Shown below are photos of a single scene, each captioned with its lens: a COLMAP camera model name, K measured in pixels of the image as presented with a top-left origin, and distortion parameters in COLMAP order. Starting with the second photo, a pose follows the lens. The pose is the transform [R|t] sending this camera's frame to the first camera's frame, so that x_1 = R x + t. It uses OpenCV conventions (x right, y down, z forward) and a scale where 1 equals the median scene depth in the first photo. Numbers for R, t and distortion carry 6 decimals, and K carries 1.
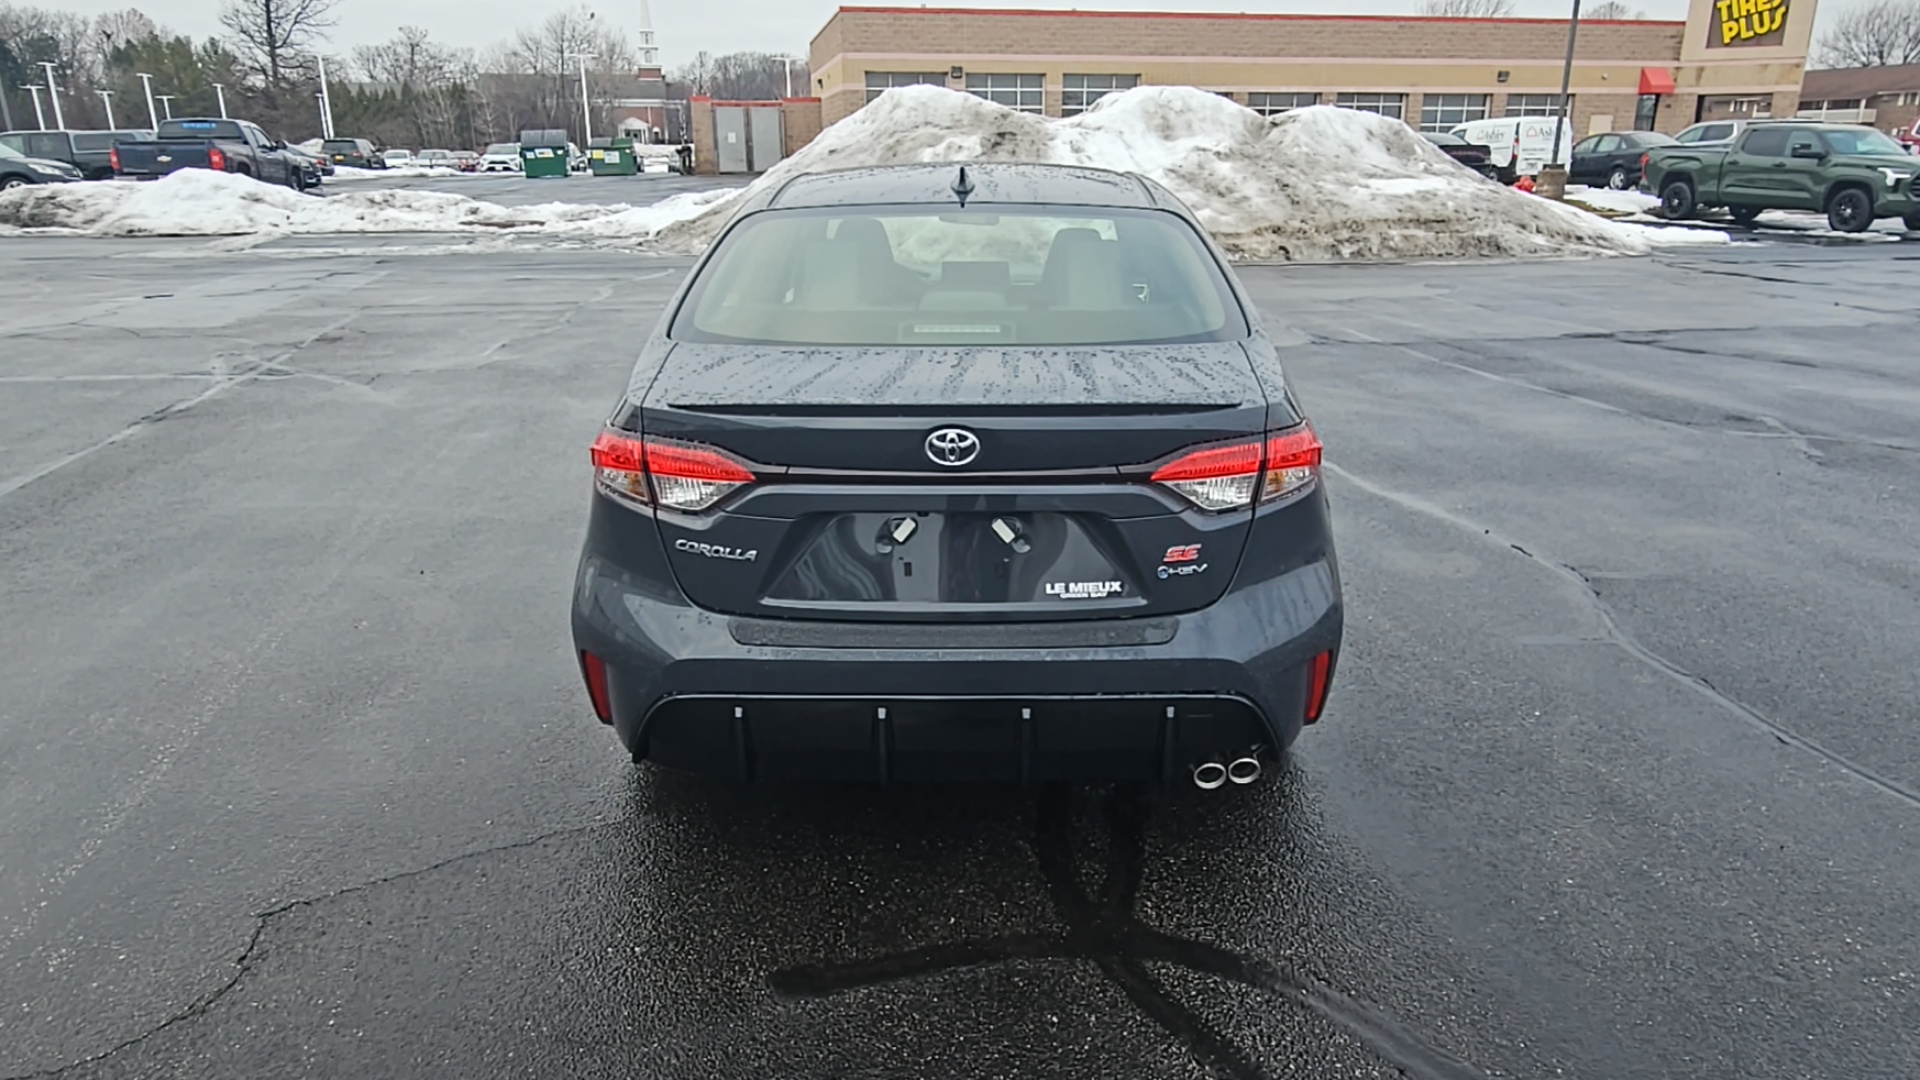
lens RADIAL K [[1241.5, 0, 971.1], [0, 1241.5, 559.5], [0, 0, 1]] dist [0.015656, -0.015155]
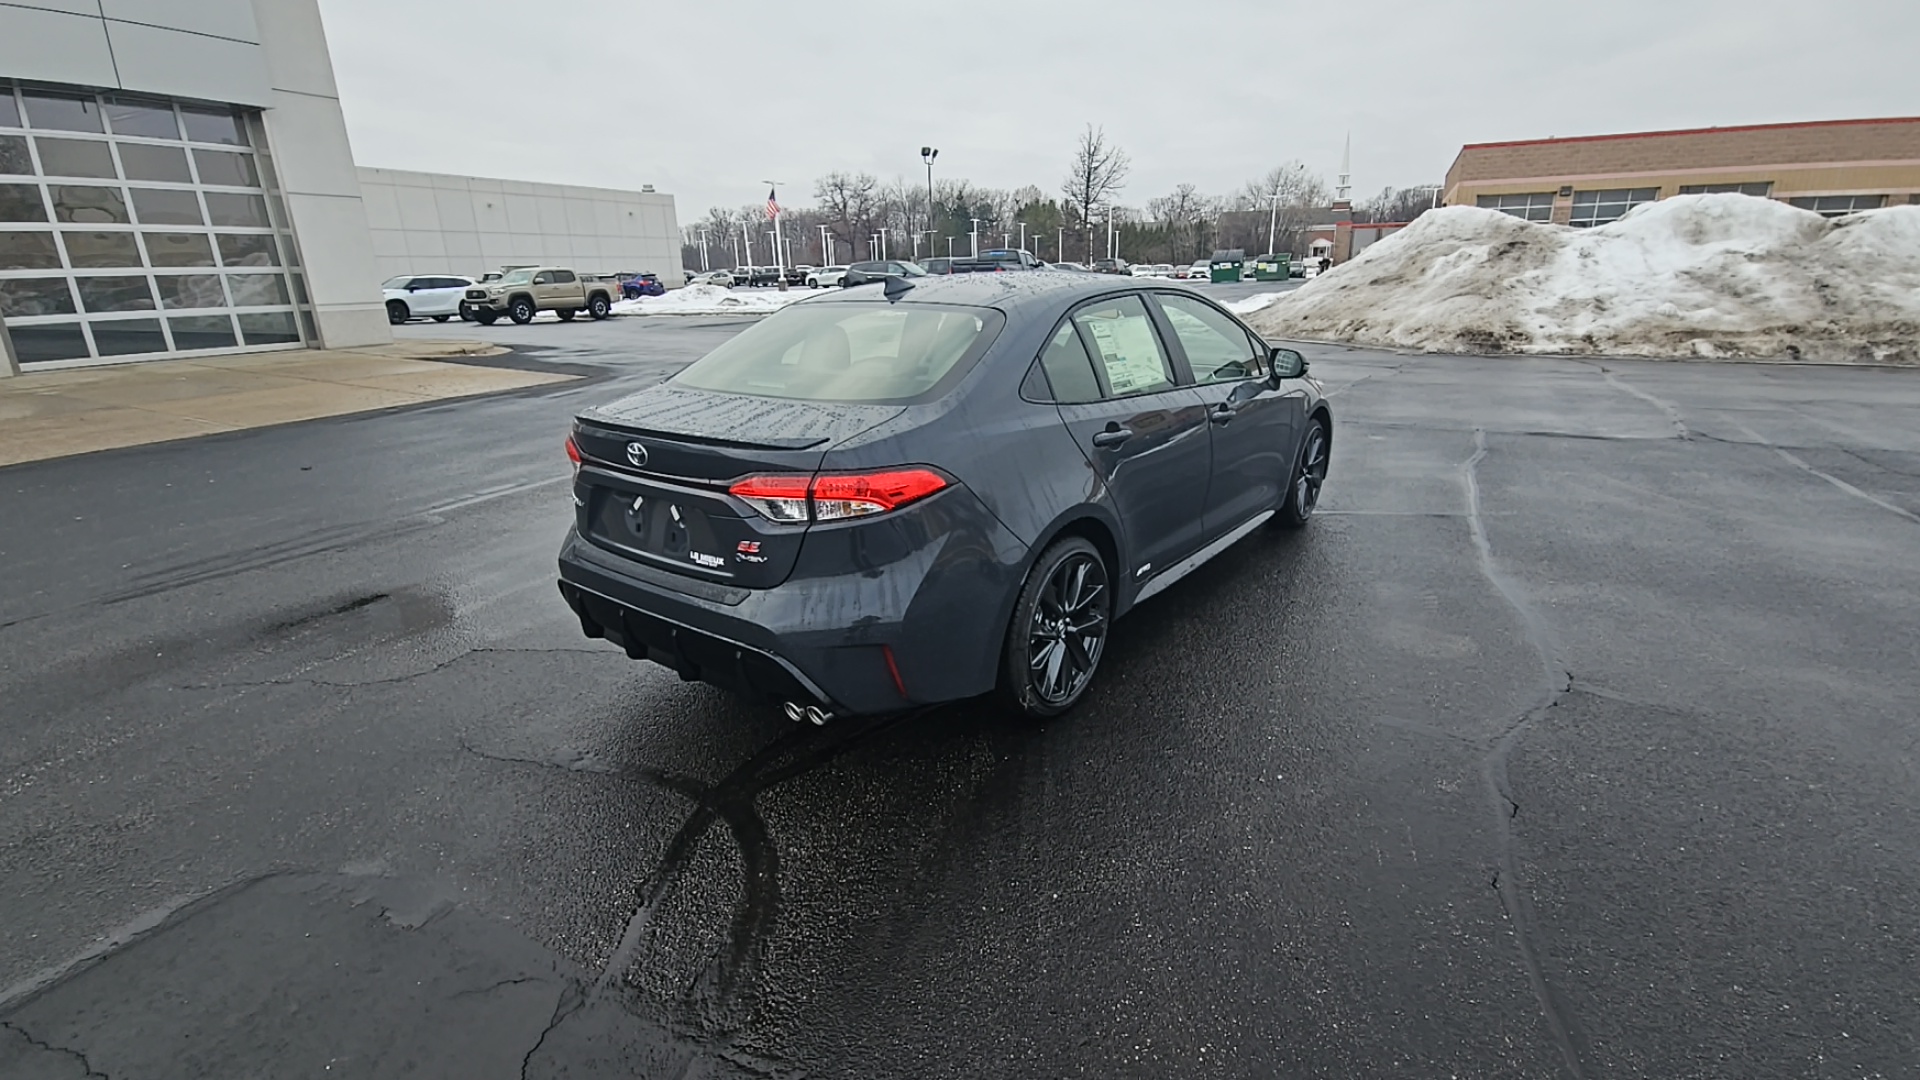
lens RADIAL K [[858.8, 0, 973.5], [0, 858.8, 546.2], [0, 0, 1]] dist [0.014462, -0.006202]
pose [[0.808507, 0.169110, -0.563665, 0.120835], [-0.169204, 0.984178, 0.052569, -0.013046], [0.563637, 0.052872, 0.824329, 0.042371]]
